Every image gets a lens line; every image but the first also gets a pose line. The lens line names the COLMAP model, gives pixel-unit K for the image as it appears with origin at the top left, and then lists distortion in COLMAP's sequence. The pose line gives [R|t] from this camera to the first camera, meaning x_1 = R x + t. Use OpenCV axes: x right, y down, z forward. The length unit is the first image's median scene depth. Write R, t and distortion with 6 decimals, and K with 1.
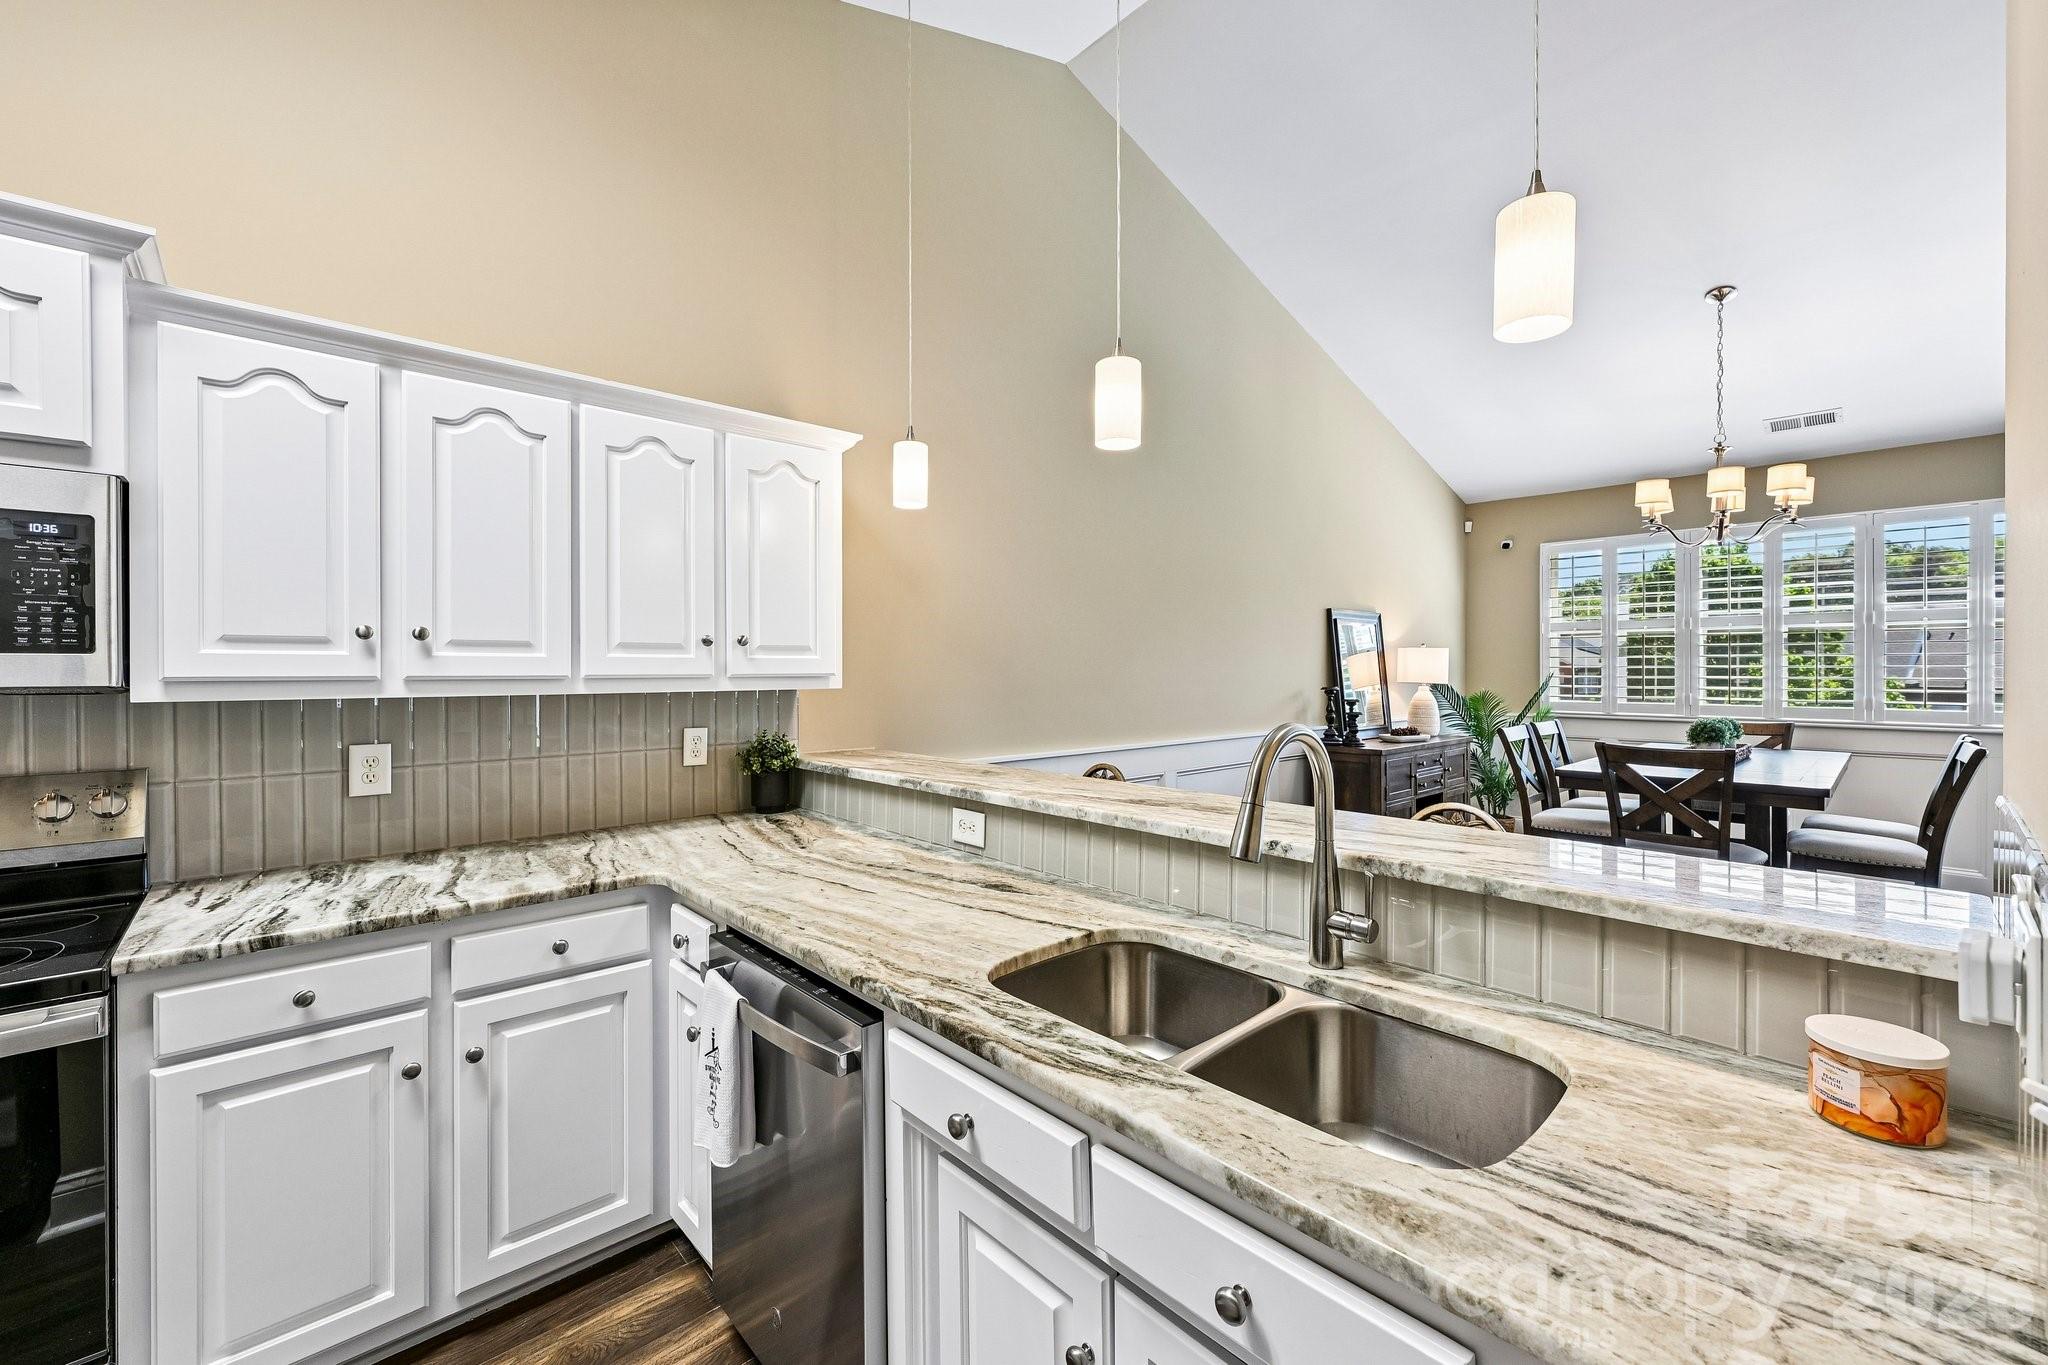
lens RADIAL K [[824.6, 0, 1000.0], [0, 824.6, 668.6], [0, 0, 1]] dist [-0.000550, -0.000141]
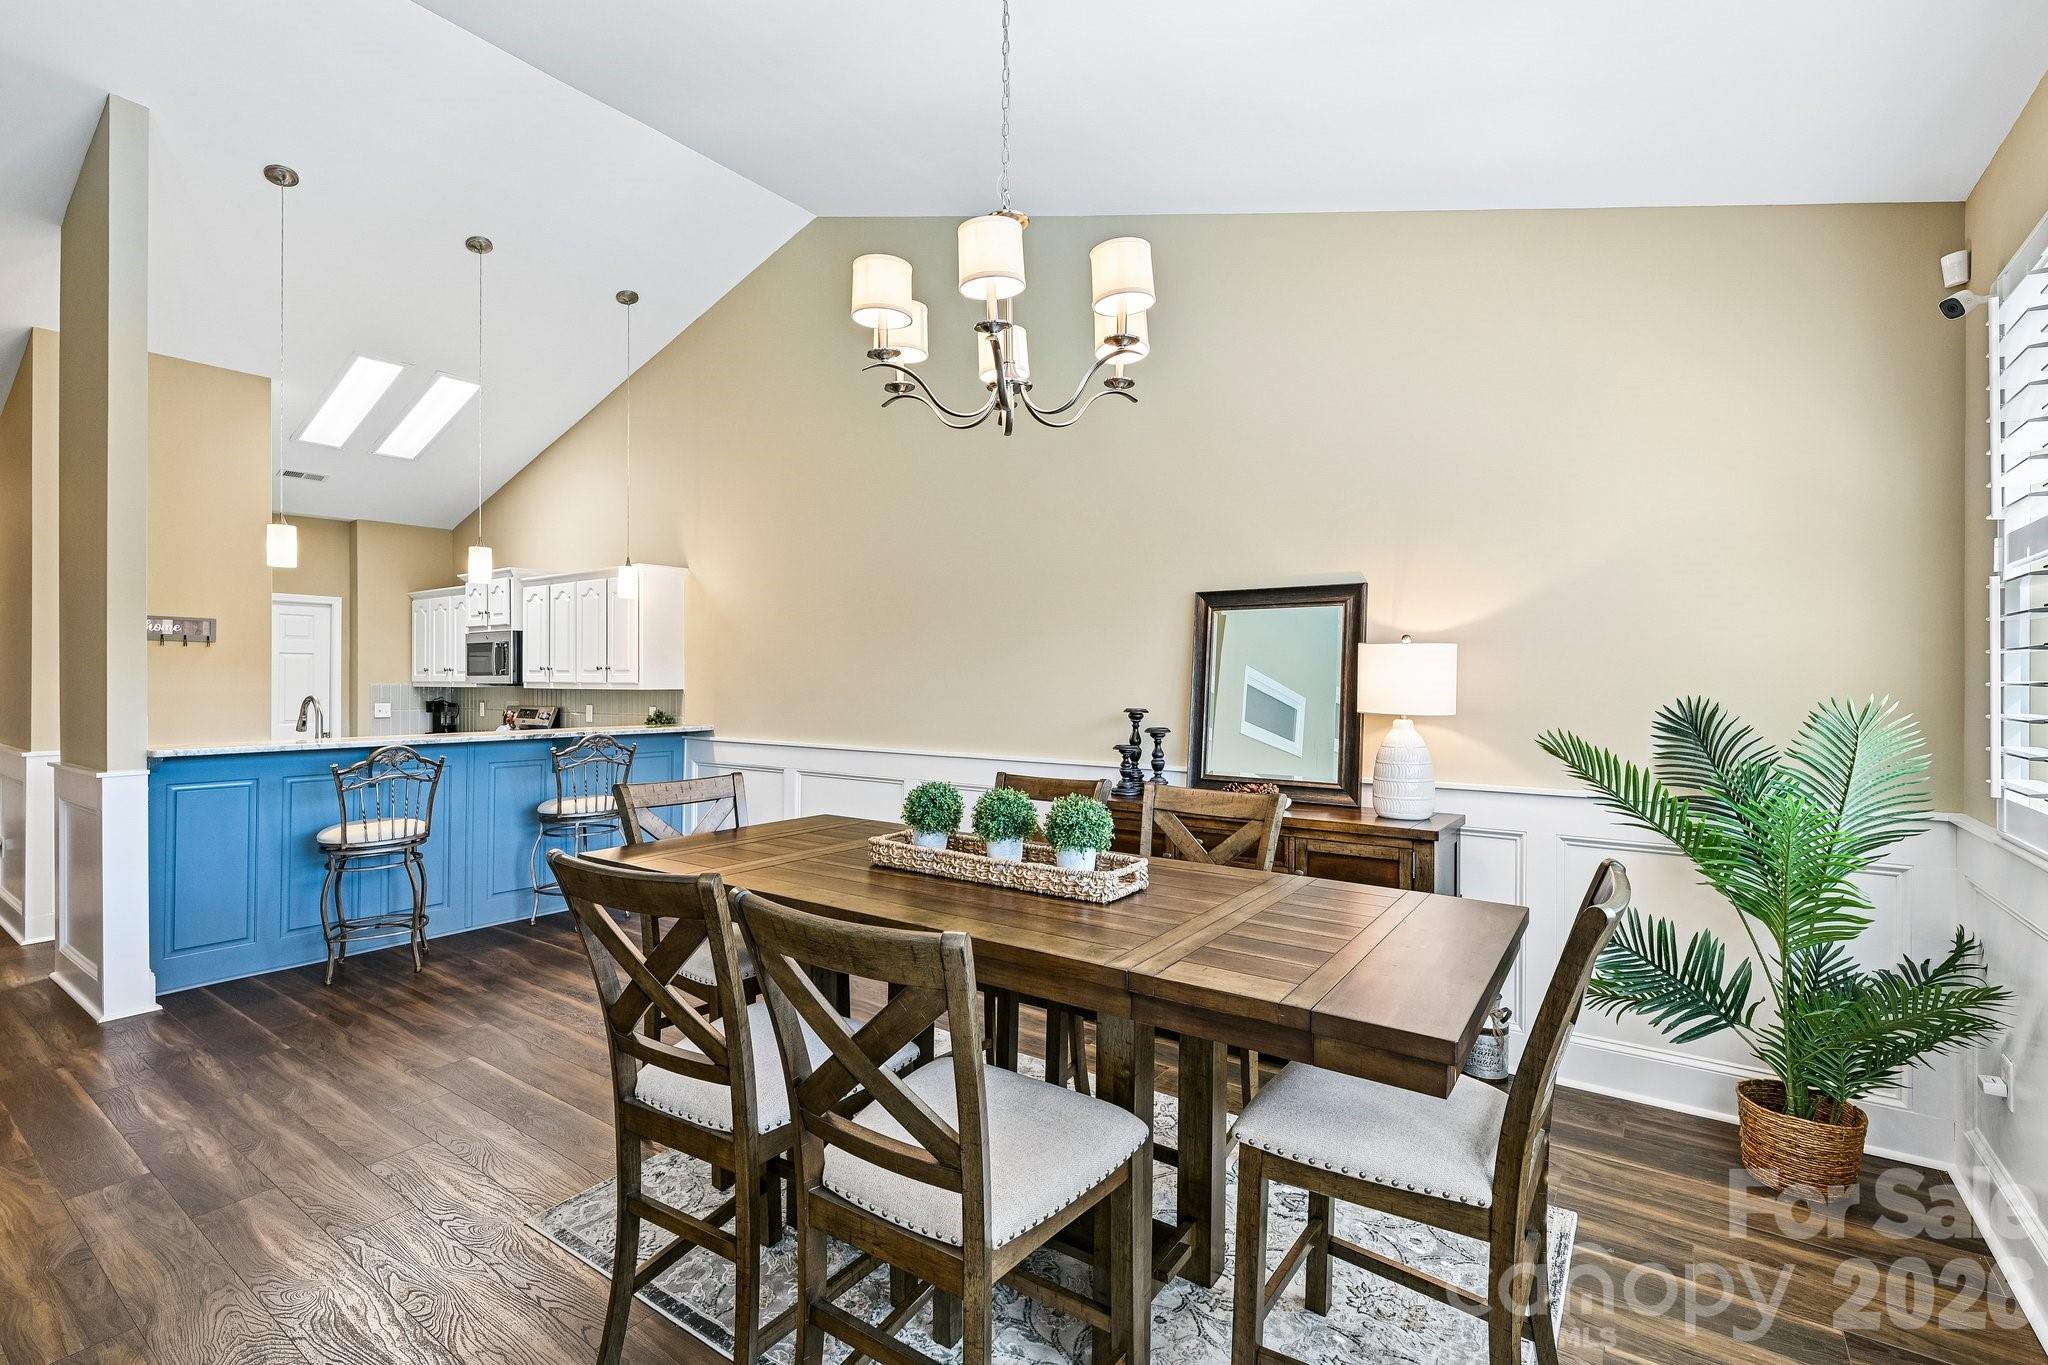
lens RADIAL K [[926.8, 0, 1011.6], [0, 926.8, 675.7], [0, 0, 1]] dist [0.001777, 0.000300]
pose [[0.209051, -0.000755, -0.977905, 2.291414], [-0.001056, 0.999999, -0.000998, -0.009987], [0.977904, 0.001241, 0.209049, 1.442842]]
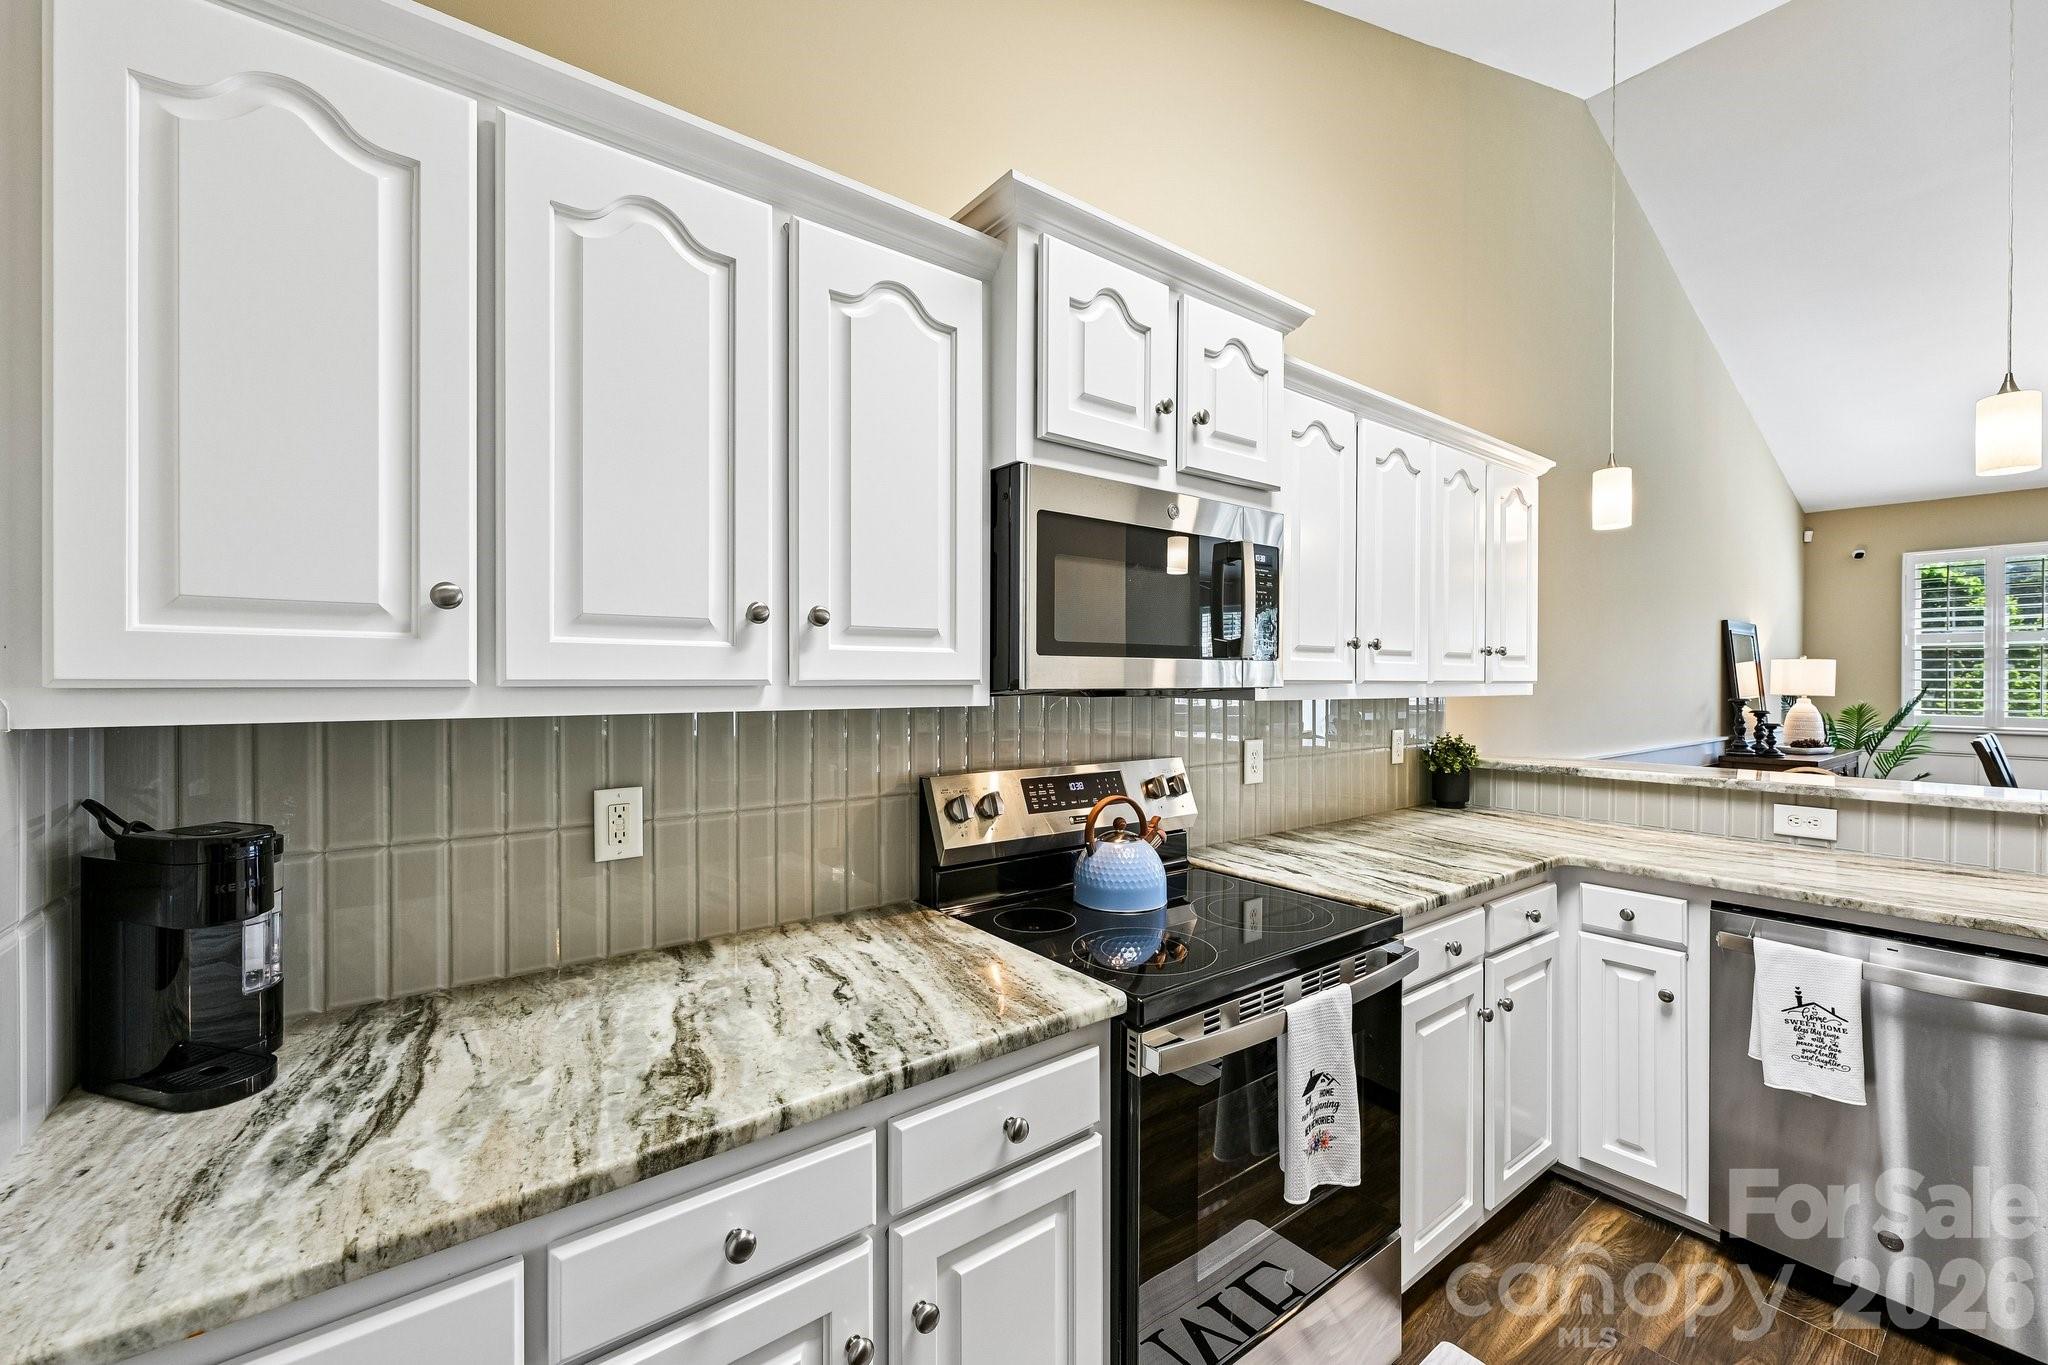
lens RADIAL K [[824.8, 0, 1018.8], [0, 824.8, 675.6], [0, 0, 1]] dist [-0.001441, -0.000548]
pose [[0.996864, 0.006380, -0.078878, -0.790644], [-0.006497, 0.999978, -0.001219, 0.004686], [0.078868, 0.001728, 0.996884, -0.140639]]
